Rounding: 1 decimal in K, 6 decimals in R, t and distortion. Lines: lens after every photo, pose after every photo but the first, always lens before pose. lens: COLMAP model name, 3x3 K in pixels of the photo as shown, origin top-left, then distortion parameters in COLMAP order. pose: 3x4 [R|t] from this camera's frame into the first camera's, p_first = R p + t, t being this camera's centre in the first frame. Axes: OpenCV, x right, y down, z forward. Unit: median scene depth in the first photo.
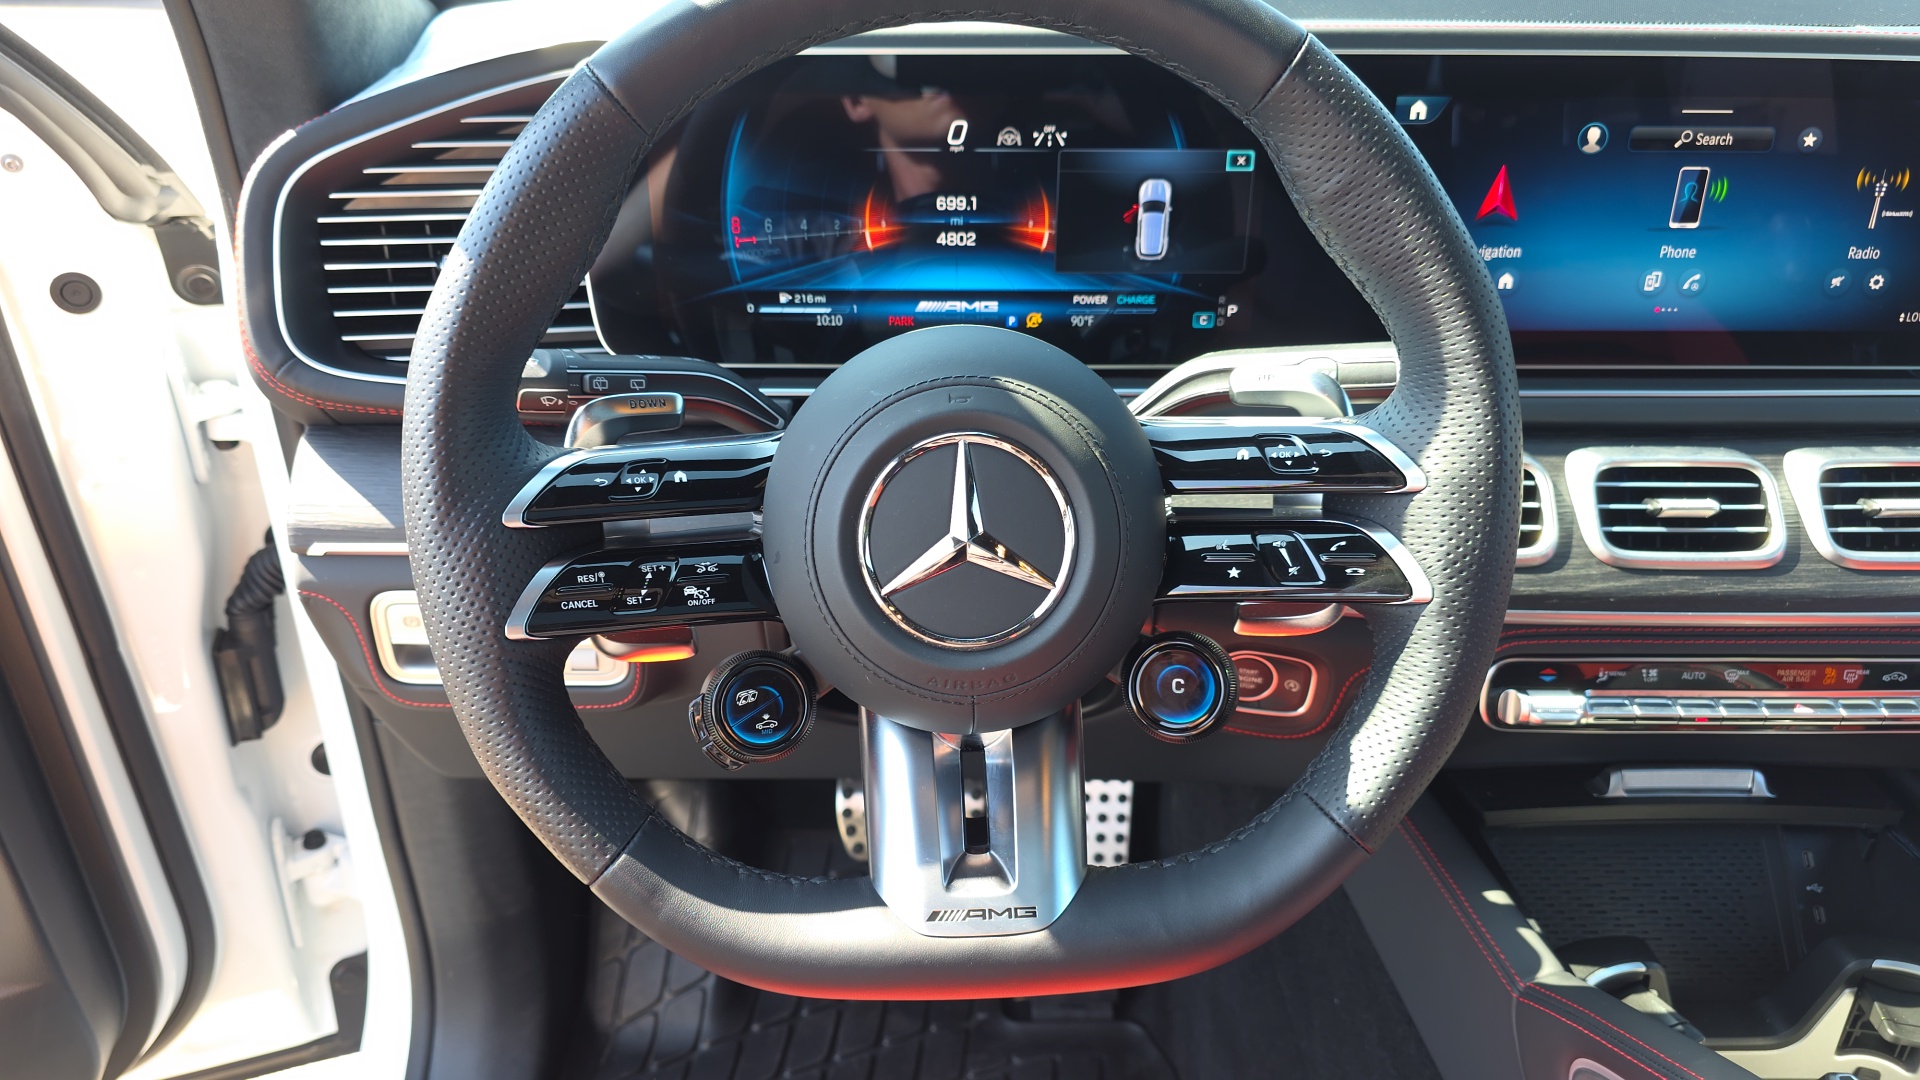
lens RADIAL K [[1321.2, 0, 951.8], [0, 1321.2, 547.2], [0, 0, 1]] dist [0.054540, -0.061894]
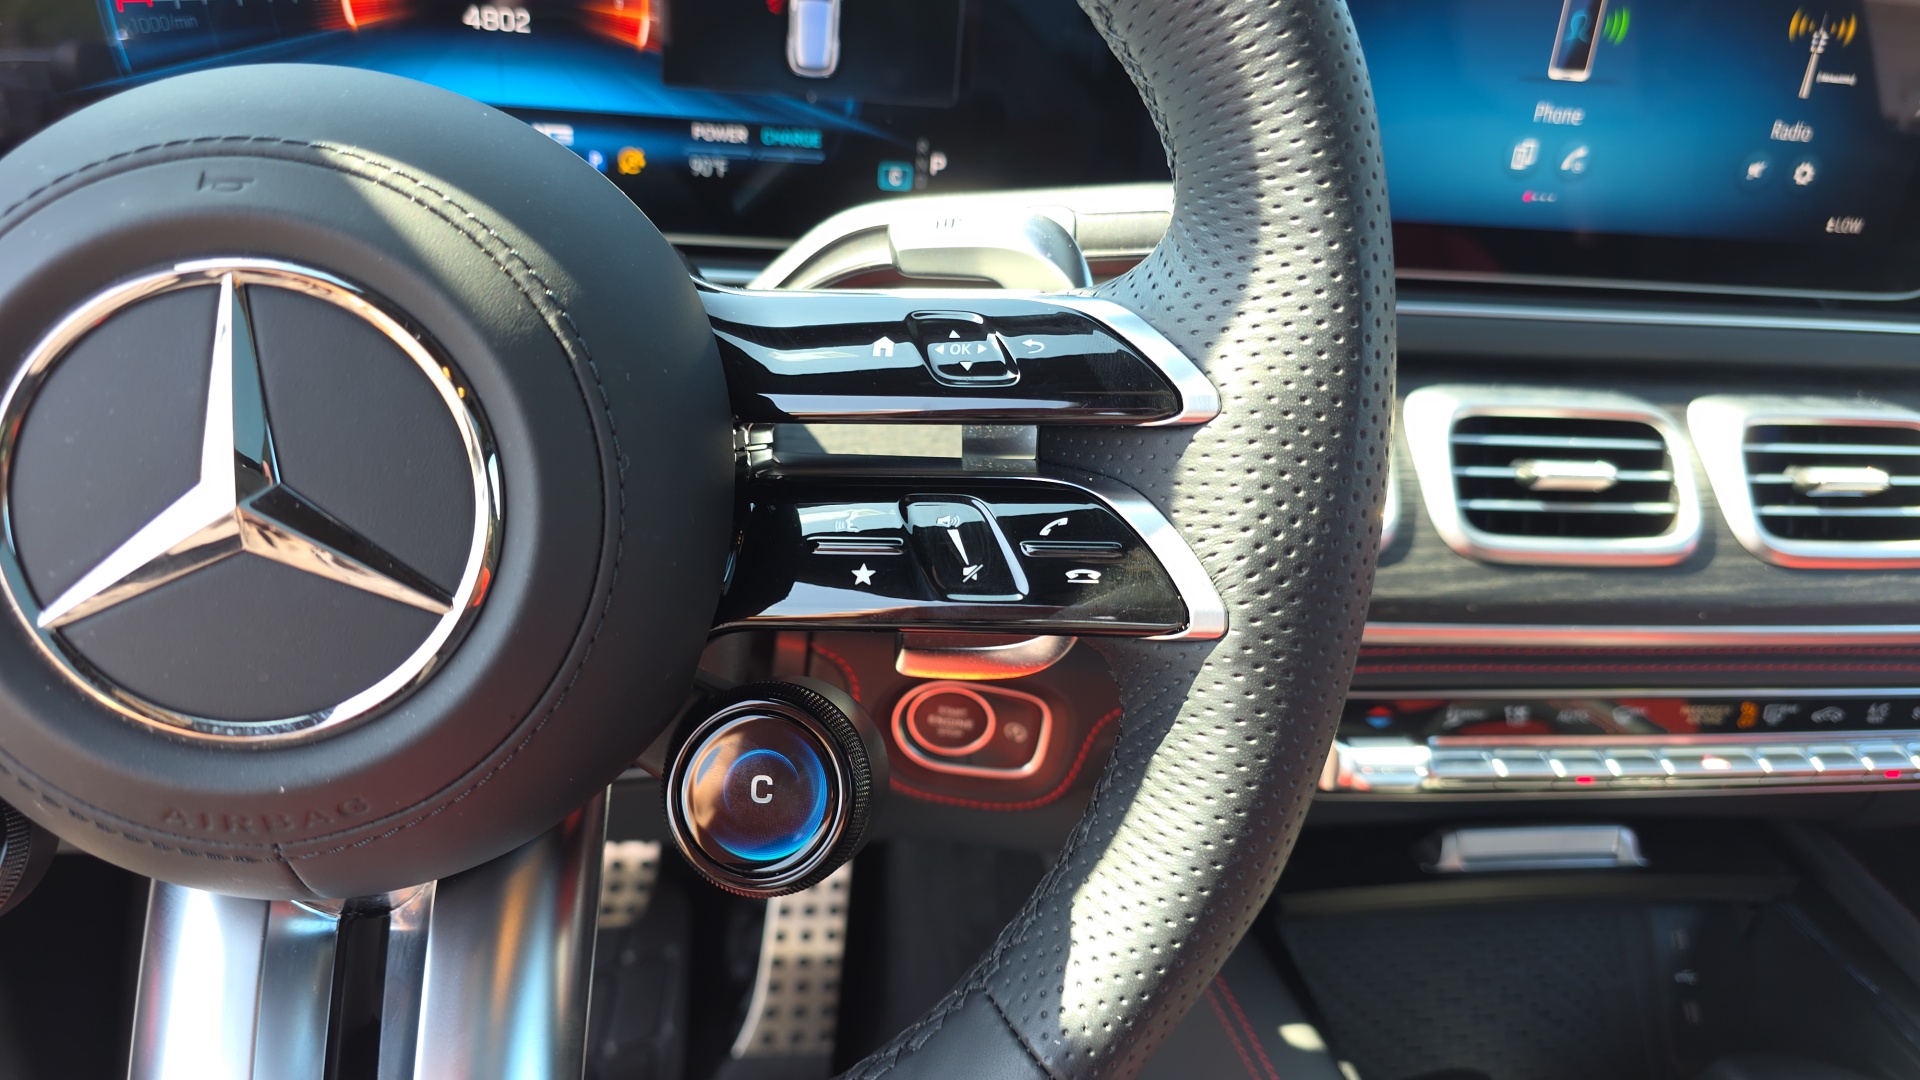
lens RADIAL K [[1344.9, 0, 941.0], [0, 1344.9, 540.1], [0, 0, 1]] dist [0.032899, -0.055109]
pose [[0.989040, 0.012133, 0.147147, 0.121787], [-0.014714, 0.999756, 0.016464, -0.002596], [-0.146911, -0.018449, 0.988978, 0.348343]]
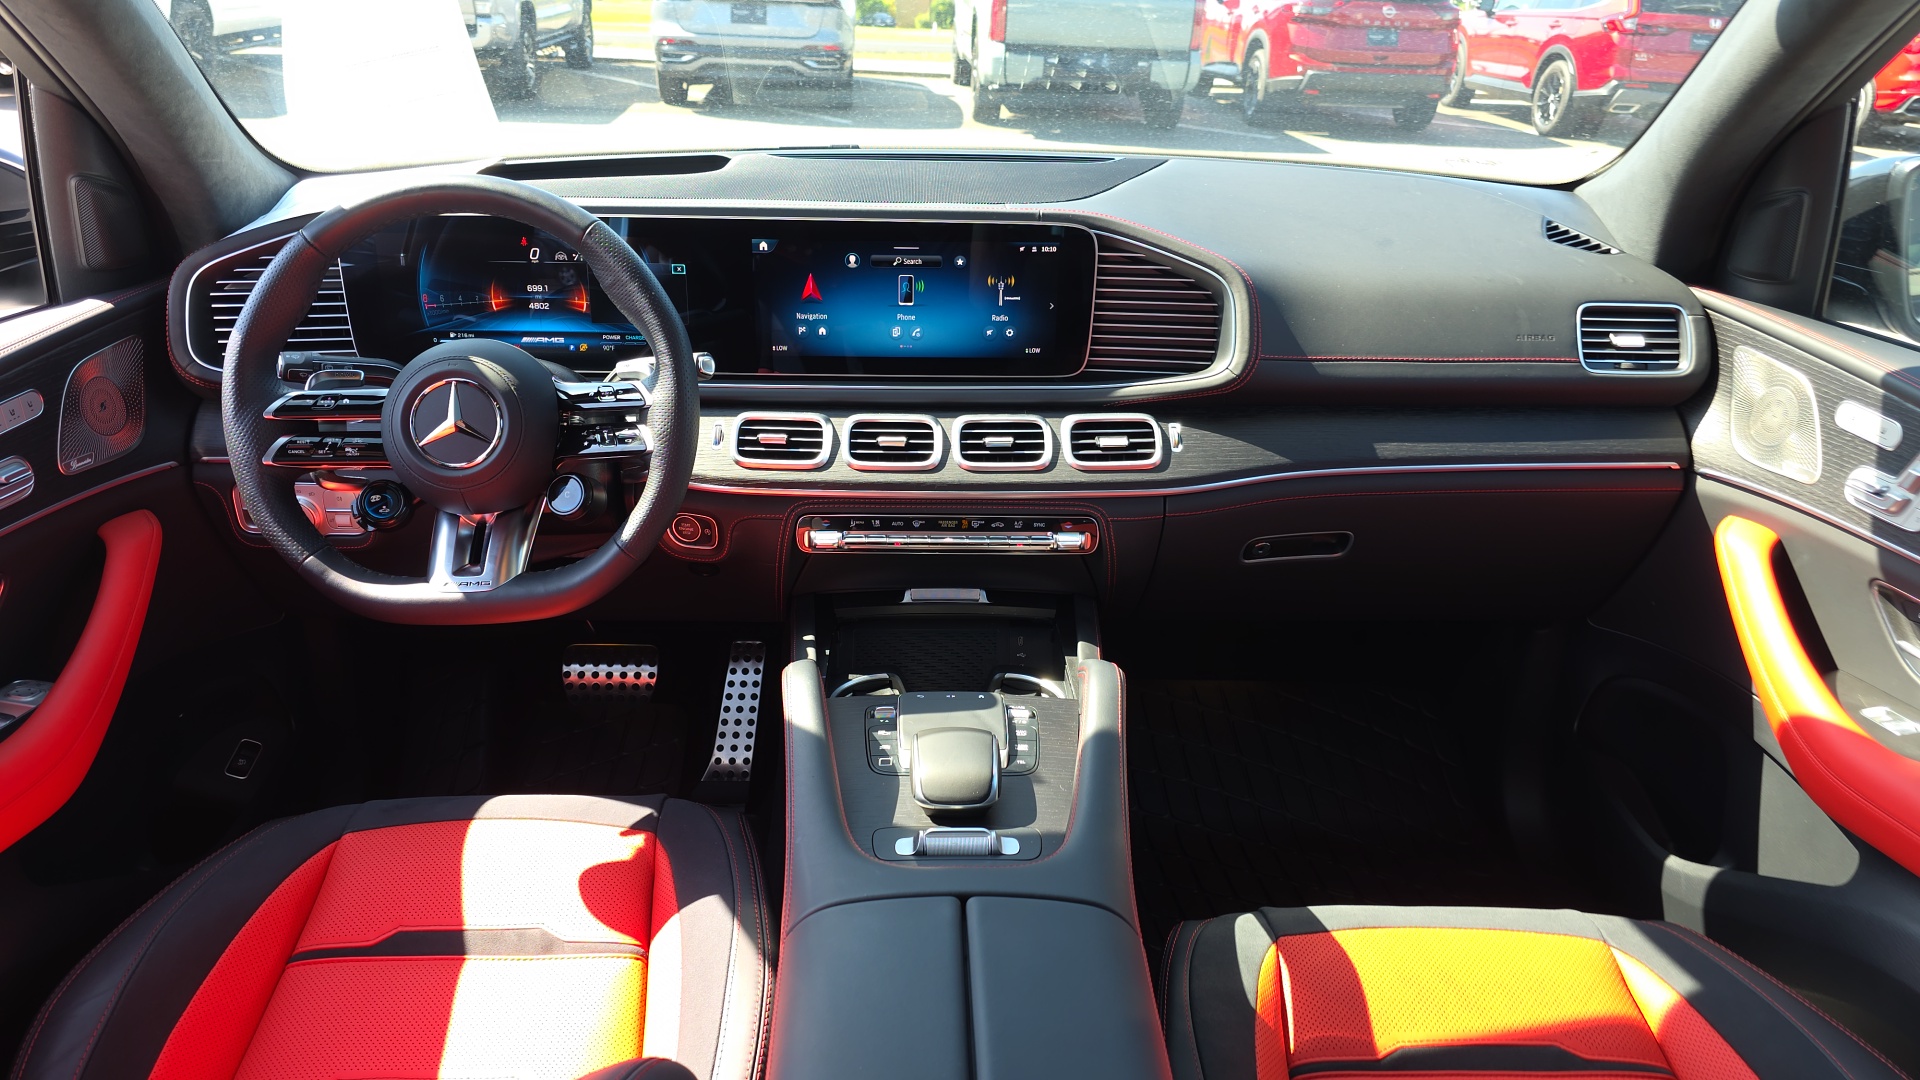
lens RADIAL K [[1297.0, 0, 940.1], [0, 1297.0, 539.1], [0, 0, 1]] dist [0.094080, -0.102745]
pose [[0.999990, 0.003292, 0.003097, 0.609890], [-0.003071, 0.997627, -0.068785, 0.252208], [-0.003317, 0.068774, 0.997627, -0.947850]]
